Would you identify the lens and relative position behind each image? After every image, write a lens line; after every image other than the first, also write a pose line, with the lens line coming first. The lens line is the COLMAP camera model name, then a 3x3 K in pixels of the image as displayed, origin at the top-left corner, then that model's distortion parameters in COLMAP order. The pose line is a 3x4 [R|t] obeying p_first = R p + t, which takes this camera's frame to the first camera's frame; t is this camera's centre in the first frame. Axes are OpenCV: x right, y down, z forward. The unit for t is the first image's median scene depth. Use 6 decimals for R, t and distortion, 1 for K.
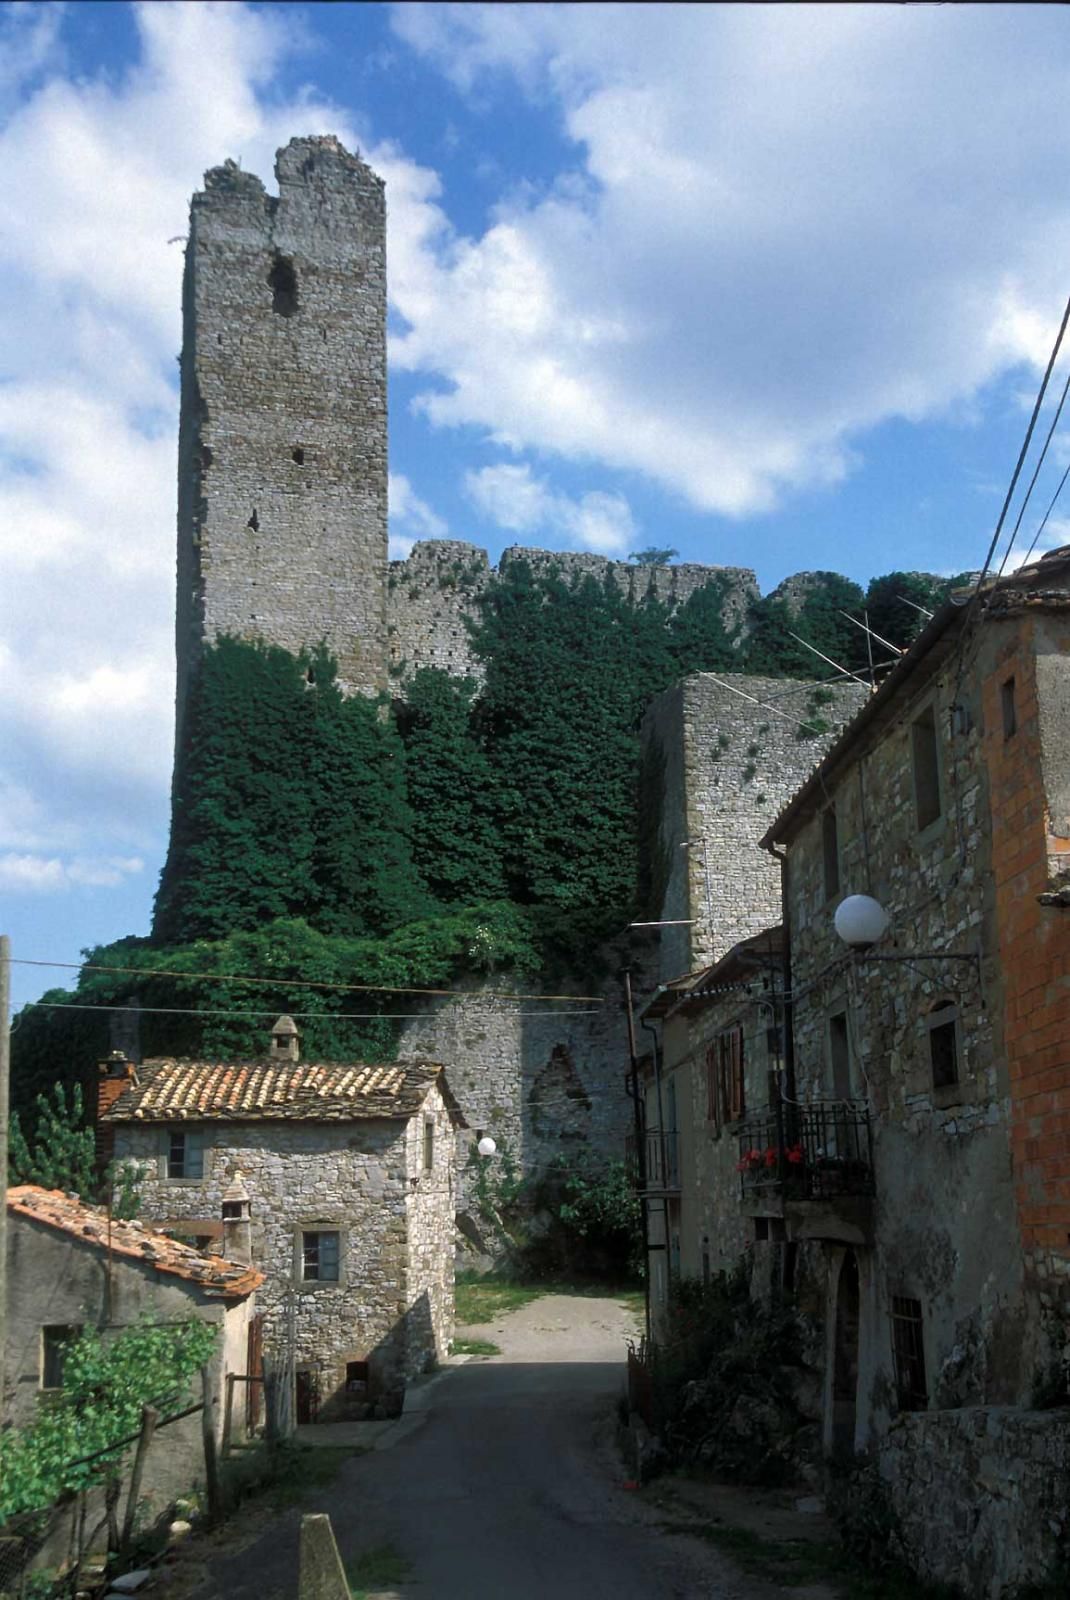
lens RADIAL K [[1846.2, 0, 535.0], [0, 1846.2, 800.0], [0, 0, 1]] dist [0.202191, 0.006311]
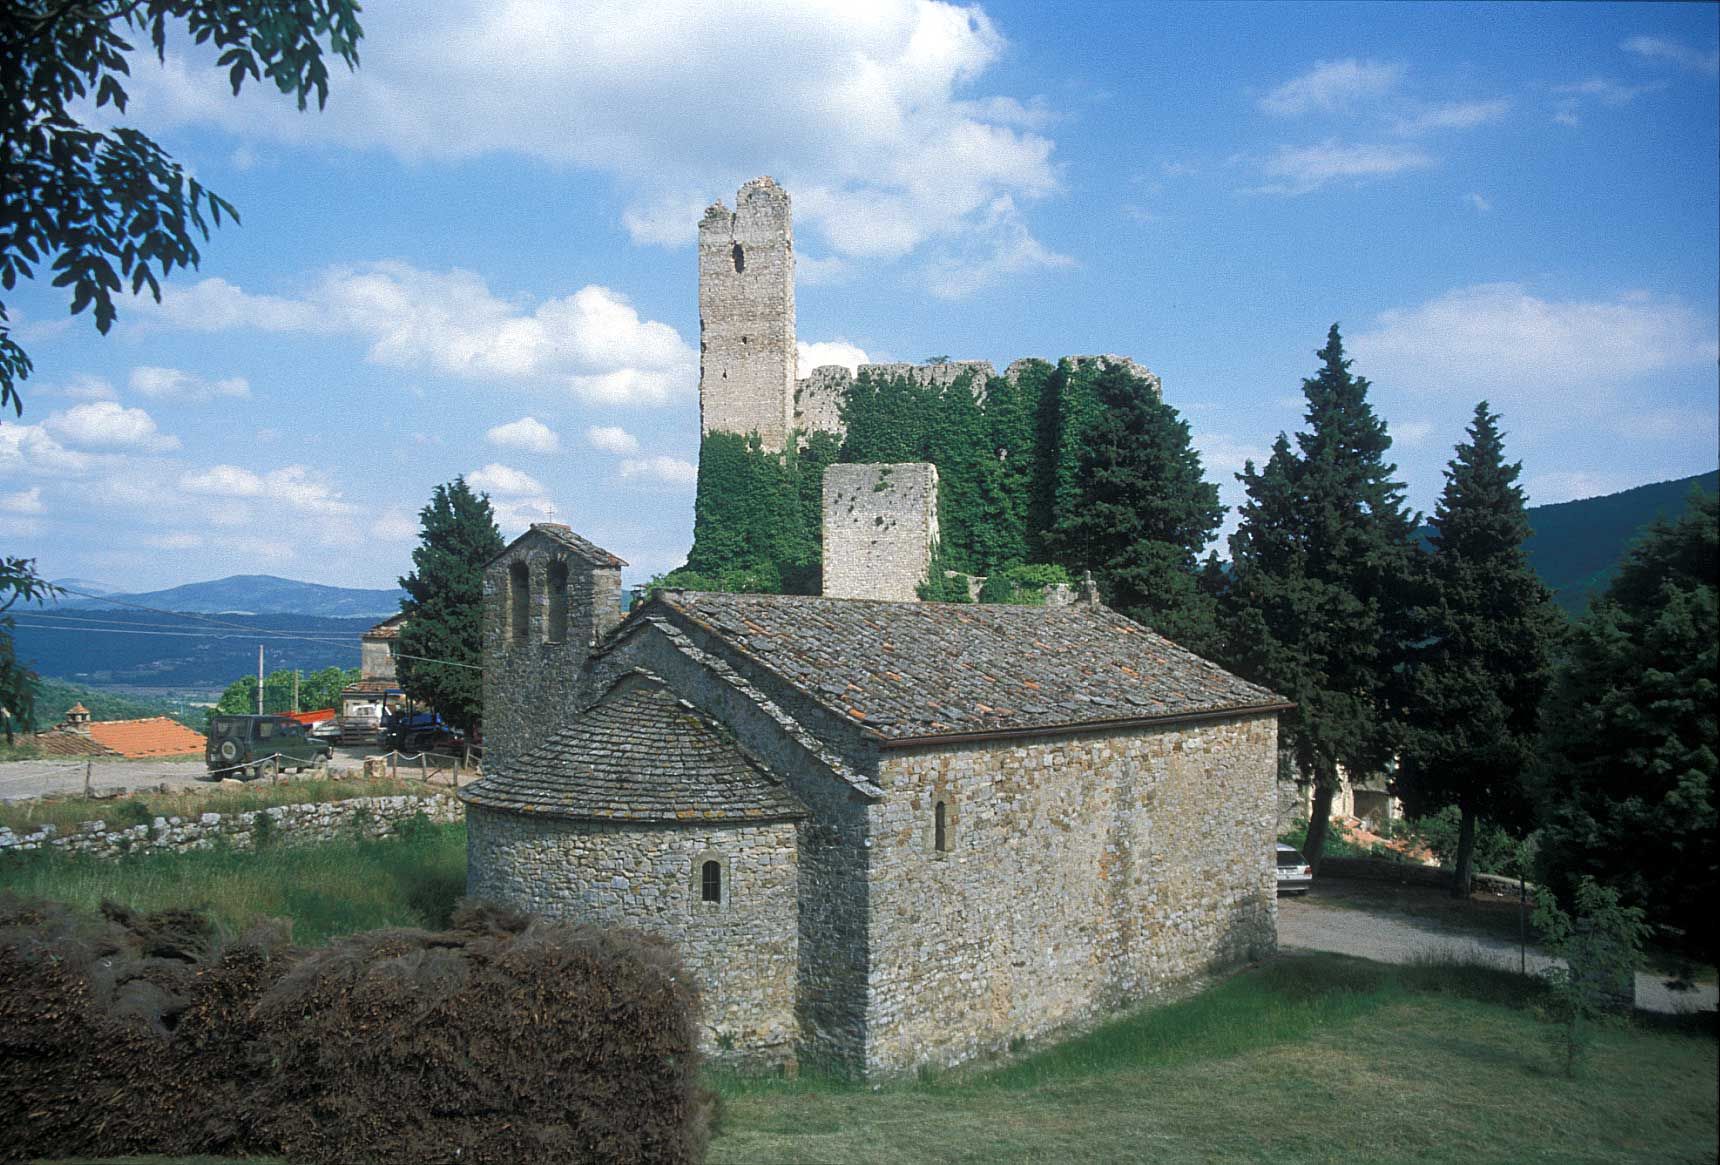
lens RADIAL K [[1475.5, 0, 860.0], [0, 1475.5, 582.5], [0, 0, 1]] dist [-0.004355, 0.002739]
pose [[0.887644, 0.005161, -0.460502, 0.761067], [0.082138, 0.982130, 0.169332, -0.183498], [0.453147, -0.188131, 0.871358, -0.466126]]
